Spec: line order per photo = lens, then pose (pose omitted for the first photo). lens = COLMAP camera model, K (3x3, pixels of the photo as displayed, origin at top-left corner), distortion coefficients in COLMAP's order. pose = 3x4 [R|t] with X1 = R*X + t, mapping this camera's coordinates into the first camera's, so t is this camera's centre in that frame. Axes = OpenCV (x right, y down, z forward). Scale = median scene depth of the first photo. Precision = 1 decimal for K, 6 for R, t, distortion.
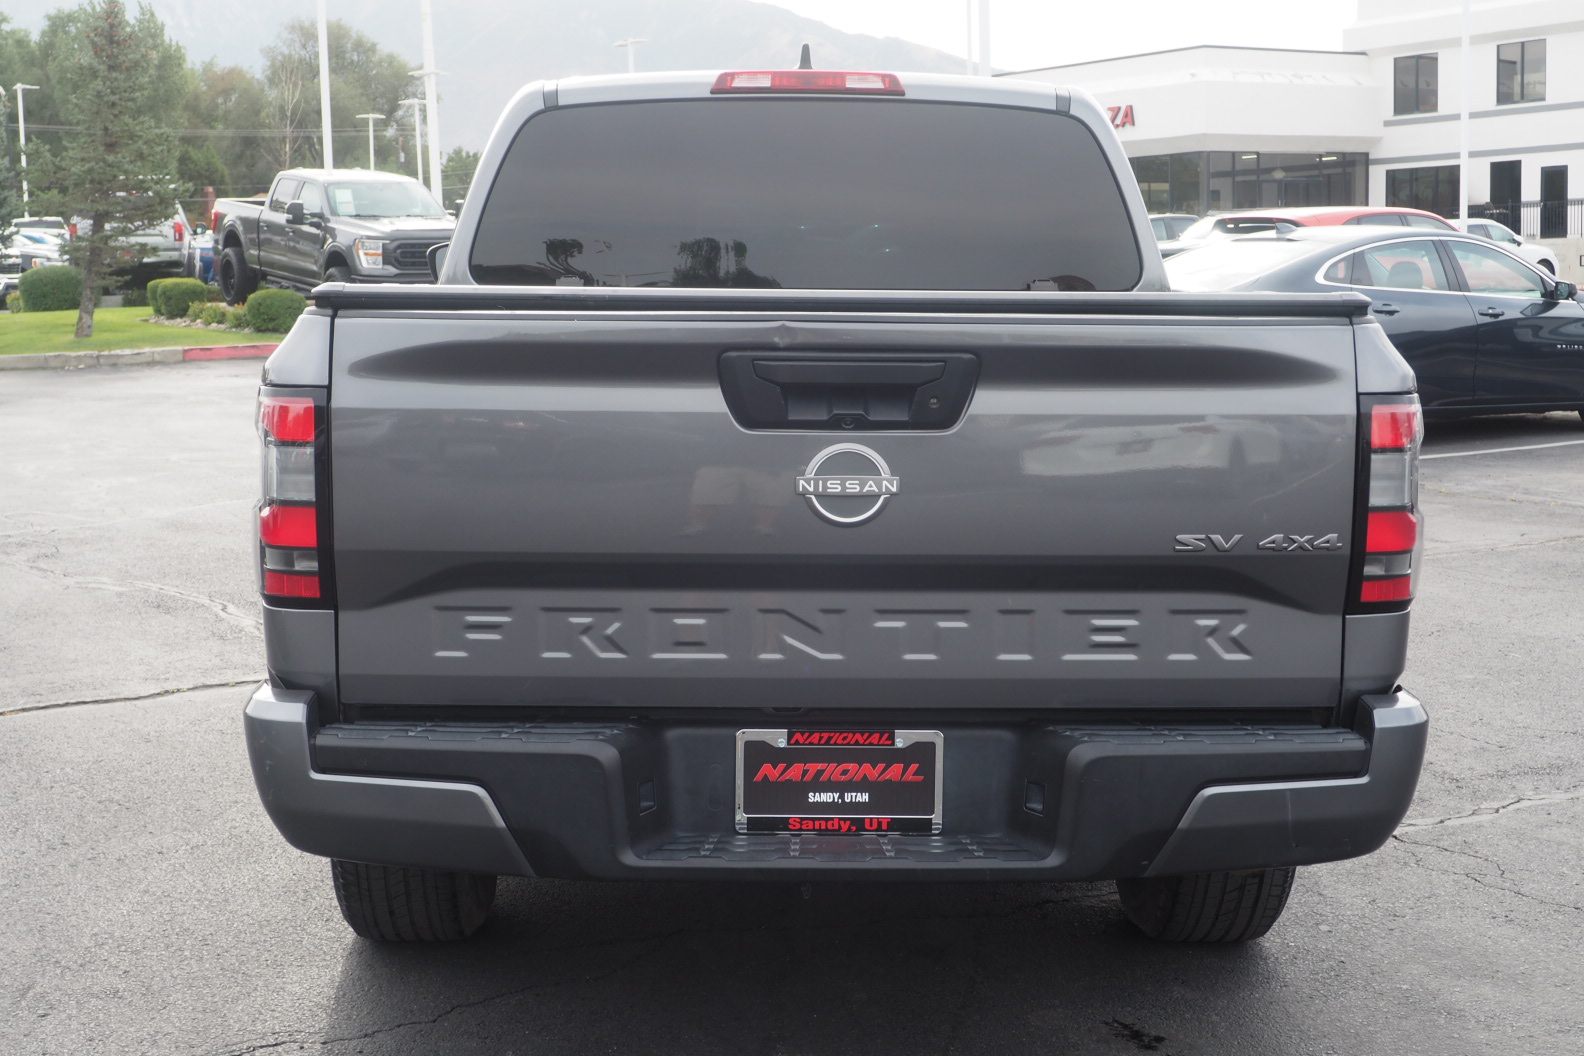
lens RADIAL K [[2134.6, 0, 793.0], [0, 2134.6, 523.8], [0, 0, 1]] dist [-0.003940, 0.000000]
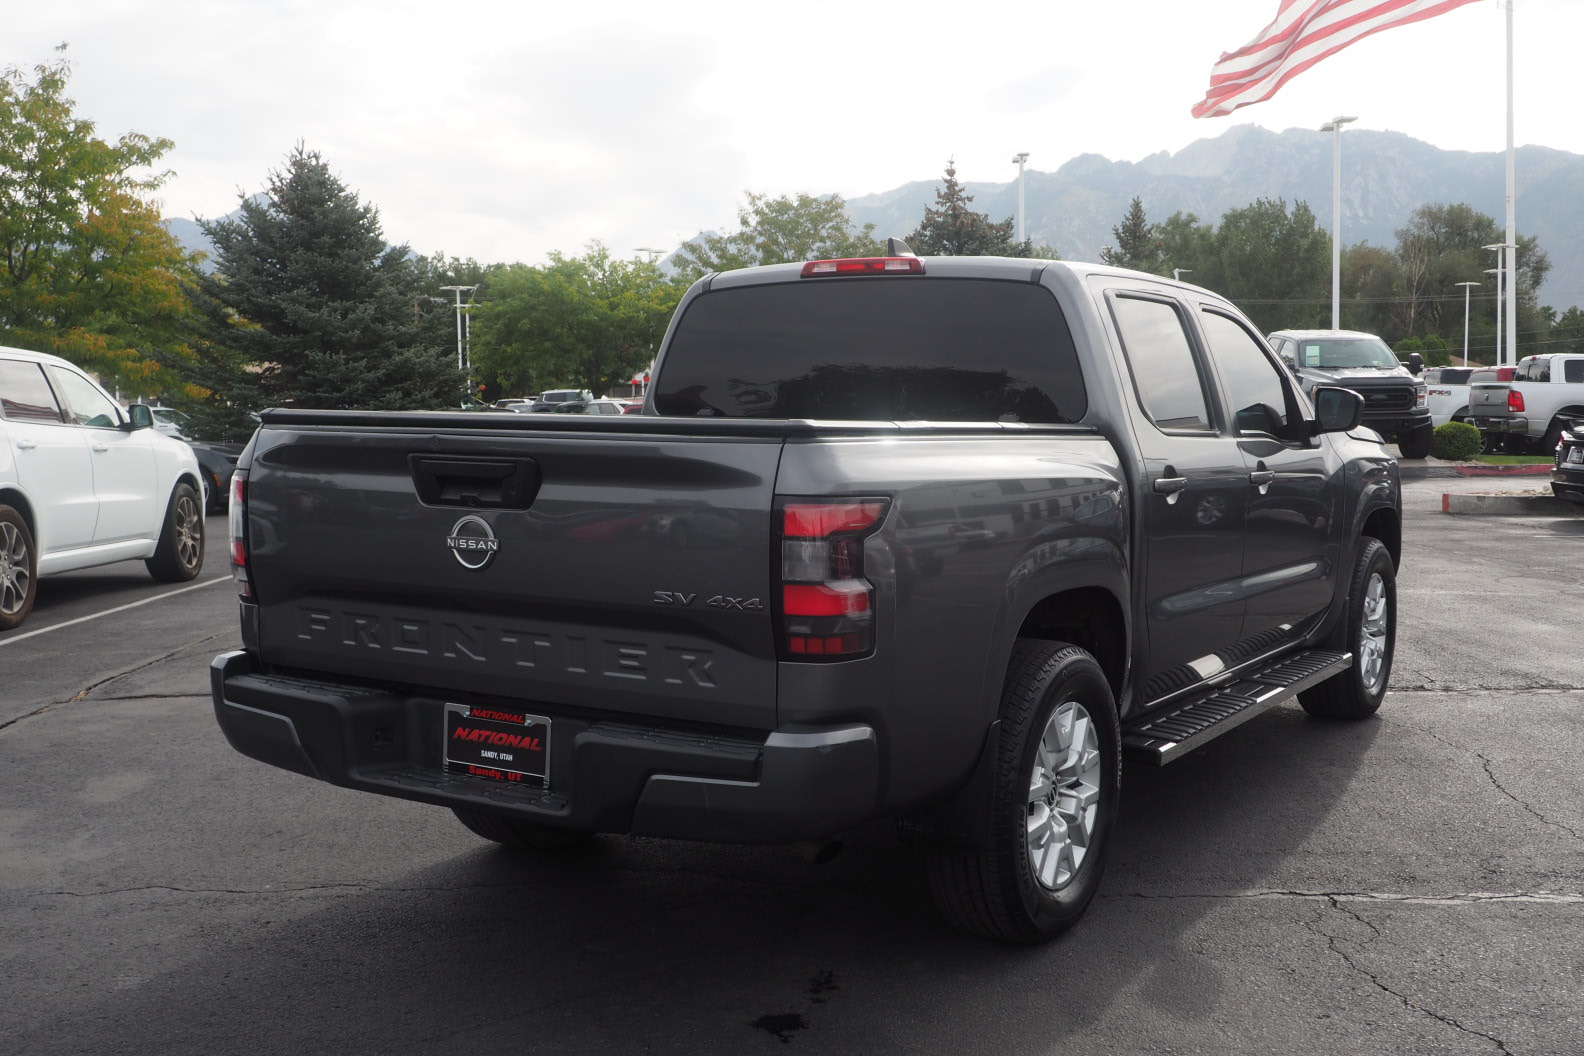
lens RADIAL K [[1714.7, 0, 791.7], [0, 1714.7, 529.0], [0, 0, 1]] dist [-0.022809, 0.000000]
pose [[0.836829, 0.043402, -0.545741, 0.837094], [-0.070341, 0.997114, -0.028560, -0.009306], [0.542926, 0.062288, 0.837467, 0.103887]]
